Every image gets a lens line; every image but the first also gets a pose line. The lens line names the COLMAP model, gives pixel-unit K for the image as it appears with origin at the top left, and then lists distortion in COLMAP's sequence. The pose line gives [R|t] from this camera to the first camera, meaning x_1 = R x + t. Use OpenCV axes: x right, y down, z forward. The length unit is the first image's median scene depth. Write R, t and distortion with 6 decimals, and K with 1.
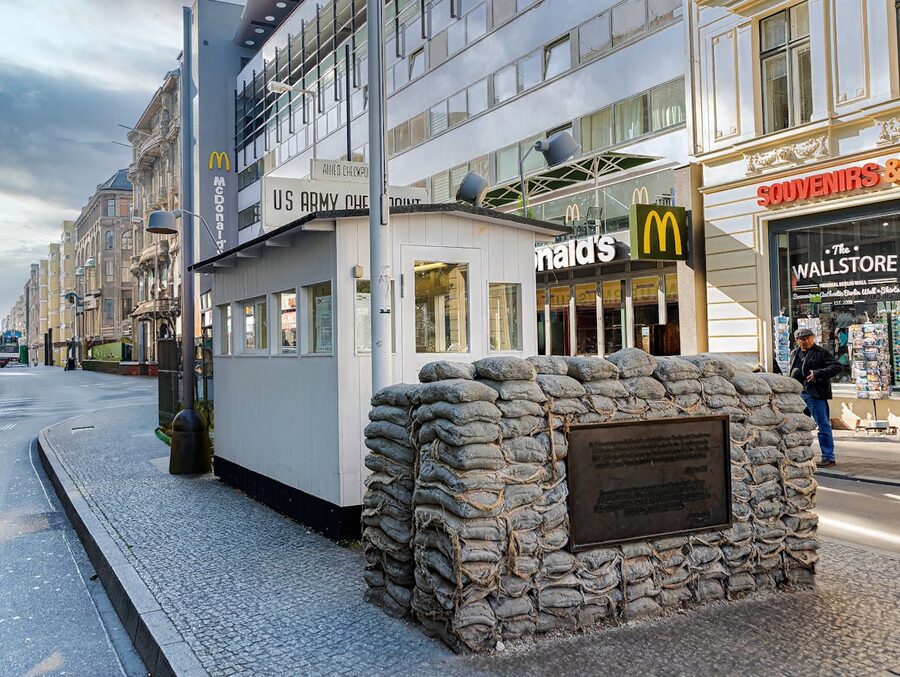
lens RADIAL K [[786.7, 0, 344.6], [0, 786.7, 315.3], [0, 0, 1]] dist [0.021812, 0.003936]
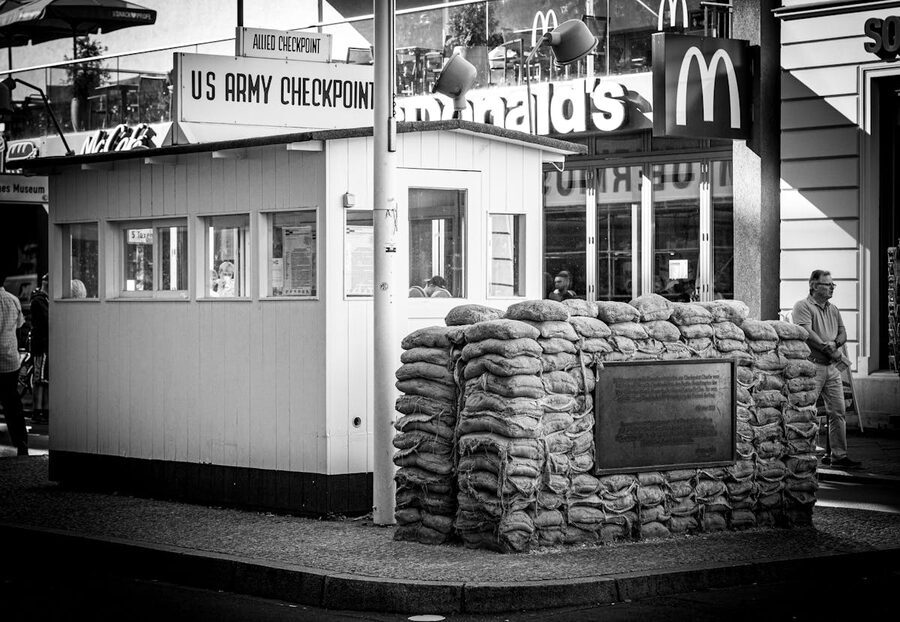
lens RADIAL K [[2290.6, 0, 450.4], [0, 2290.6, 311.1], [0, 0, 1]] dist [0.143032, 0.000000]
pose [[0.965575, 0.011029, 0.259891, -0.679257], [-0.023257, 0.998760, 0.044022, -0.062517], [-0.259083, -0.048551, 0.964634, -1.852416]]
